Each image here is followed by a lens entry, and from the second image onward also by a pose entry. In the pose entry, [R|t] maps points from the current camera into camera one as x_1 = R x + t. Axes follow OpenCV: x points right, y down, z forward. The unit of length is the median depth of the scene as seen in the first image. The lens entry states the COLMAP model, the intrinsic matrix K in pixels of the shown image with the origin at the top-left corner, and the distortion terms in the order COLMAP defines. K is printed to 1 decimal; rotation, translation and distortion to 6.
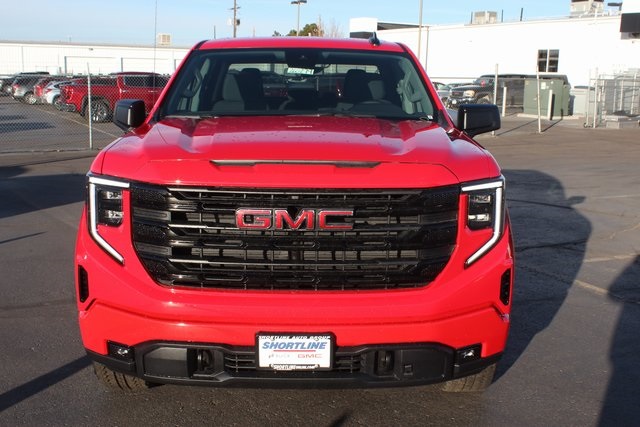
lens RADIAL K [[780.1, 0, 320.0], [0, 780.1, 213.5], [0, 0, 1]] dist [-0.007994, -0.040424]
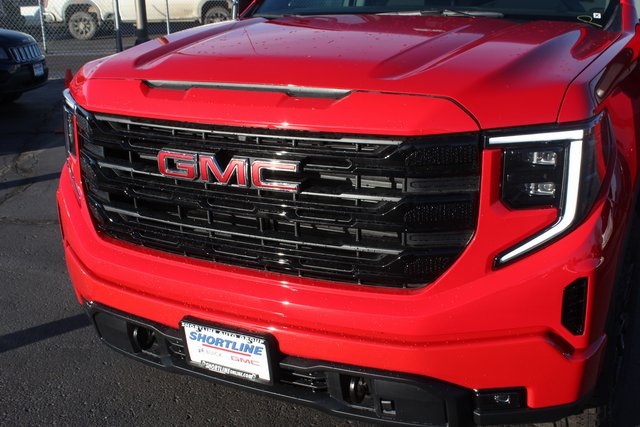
lens RADIAL K [[780.1, 0, 320.0], [0, 780.1, 213.5], [0, 0, 1]] dist [-0.007994, -0.040424]
pose [[0.872121, 0.109996, -0.476767, 0.368731], [-0.051122, 0.989555, 0.134788, -0.051056], [0.486613, -0.093178, 0.868634, 0.415771]]
